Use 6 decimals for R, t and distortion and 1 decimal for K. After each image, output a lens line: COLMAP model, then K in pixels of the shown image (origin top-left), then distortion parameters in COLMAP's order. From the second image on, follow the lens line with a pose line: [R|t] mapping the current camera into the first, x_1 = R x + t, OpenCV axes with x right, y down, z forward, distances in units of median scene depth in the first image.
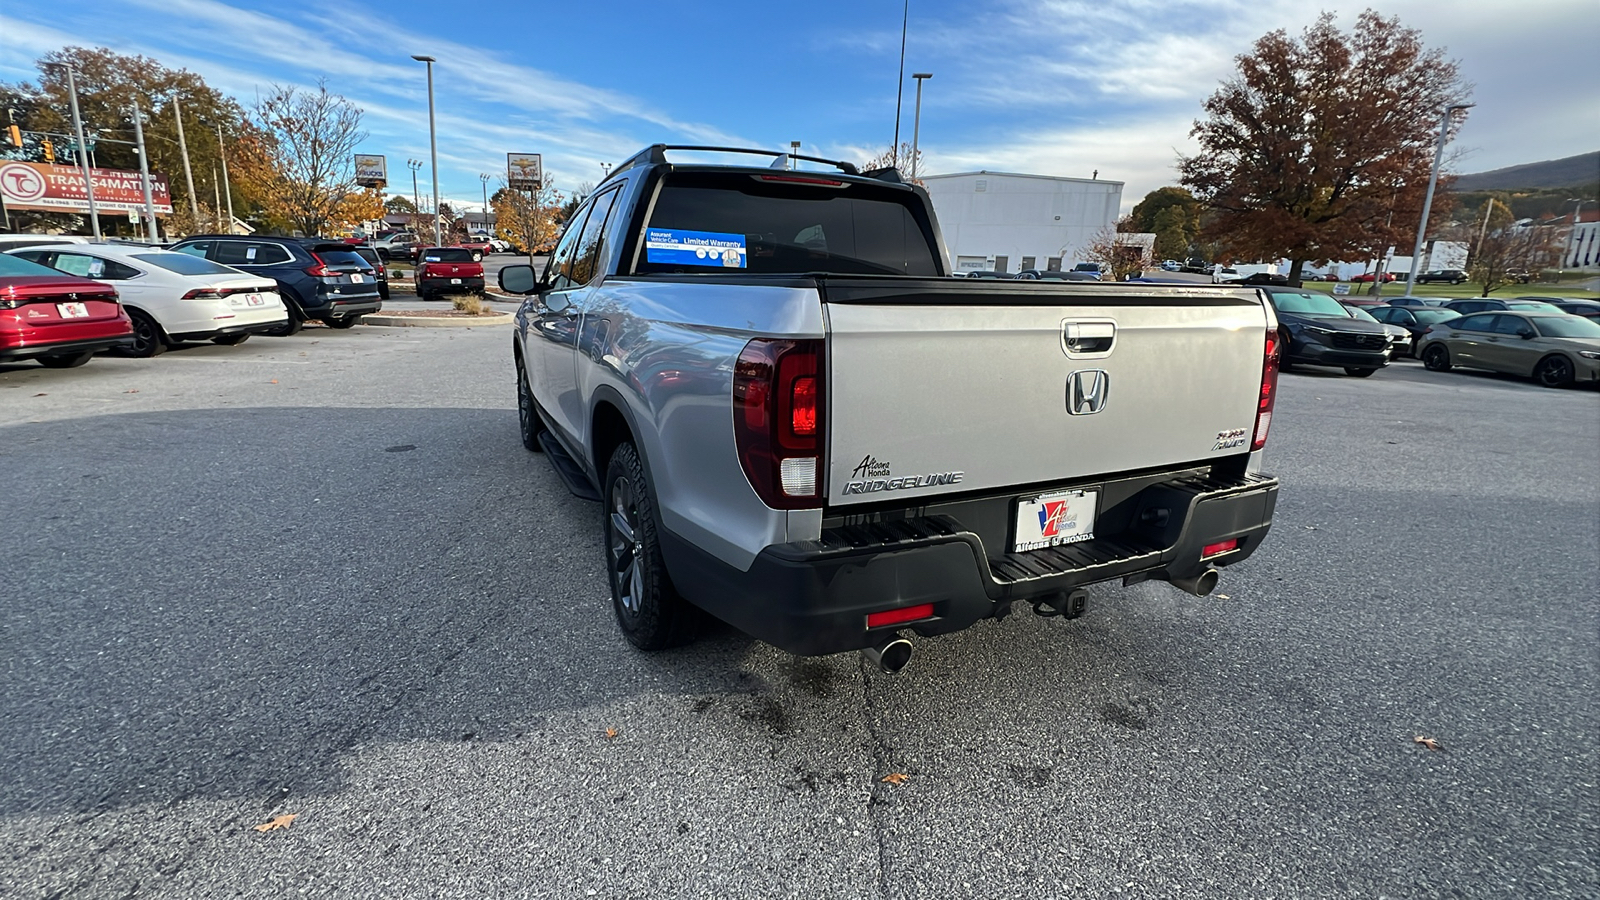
lens RADIAL K [[734.5, 0, 793.2], [0, 734.5, 447.2], [0, 0, 1]] dist [-0.002742, 0.000924]
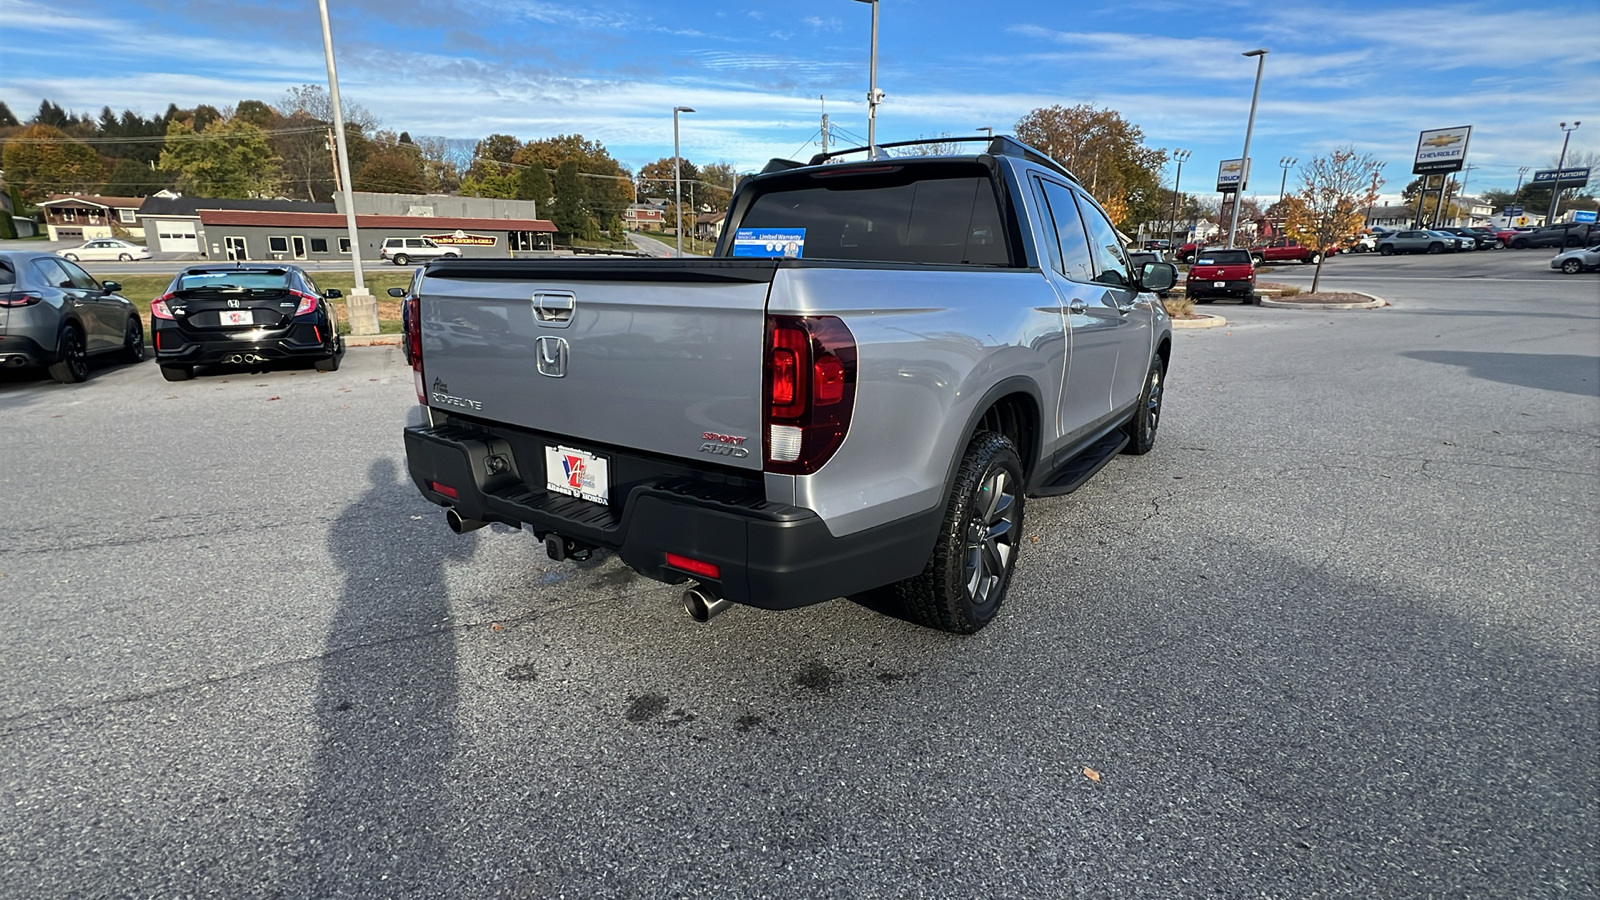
lens RADIAL K [[734.5, 0, 793.2], [0, 734.5, 447.2], [0, 0, 1]] dist [-0.002742, 0.000924]
pose [[0.490716, 0.185195, -0.851411, 0.116203], [-0.191668, 0.976160, 0.101860, -0.009298], [0.849977, 0.113204, 0.514513, 0.055794]]
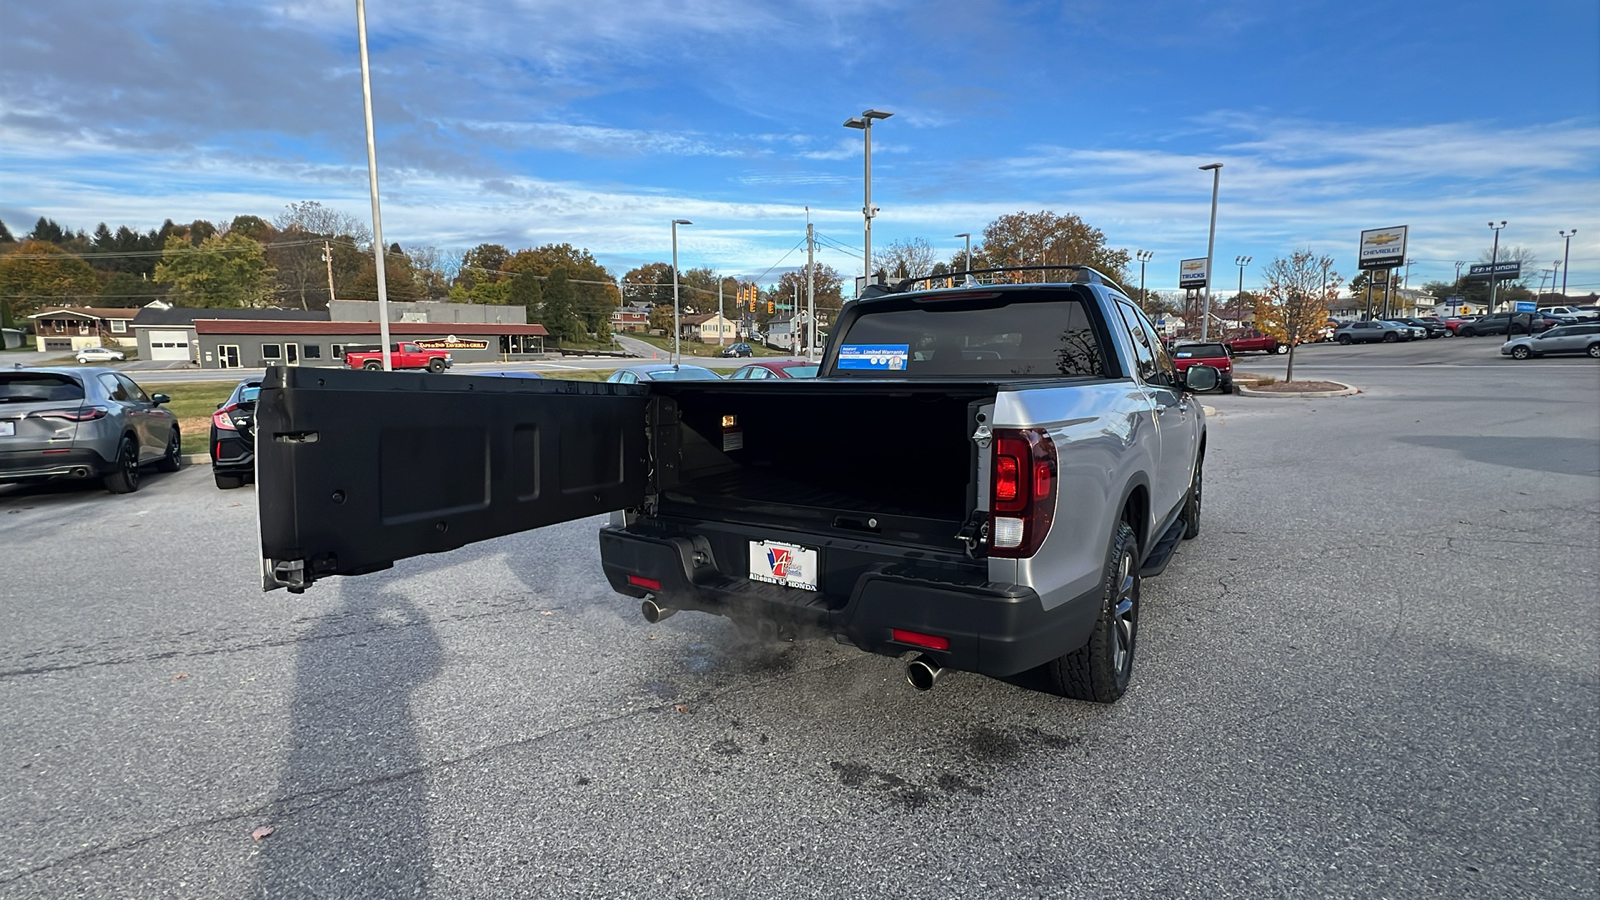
lens RADIAL K [[734.5, 0, 793.2], [0, 734.5, 447.2], [0, 0, 1]] dist [-0.002742, 0.000924]
pose [[0.513740, 0.065171, -0.855467, 0.115533], [-0.171639, 0.984760, -0.028055, -0.005552], [0.840602, 0.161244, 0.517096, 0.025399]]
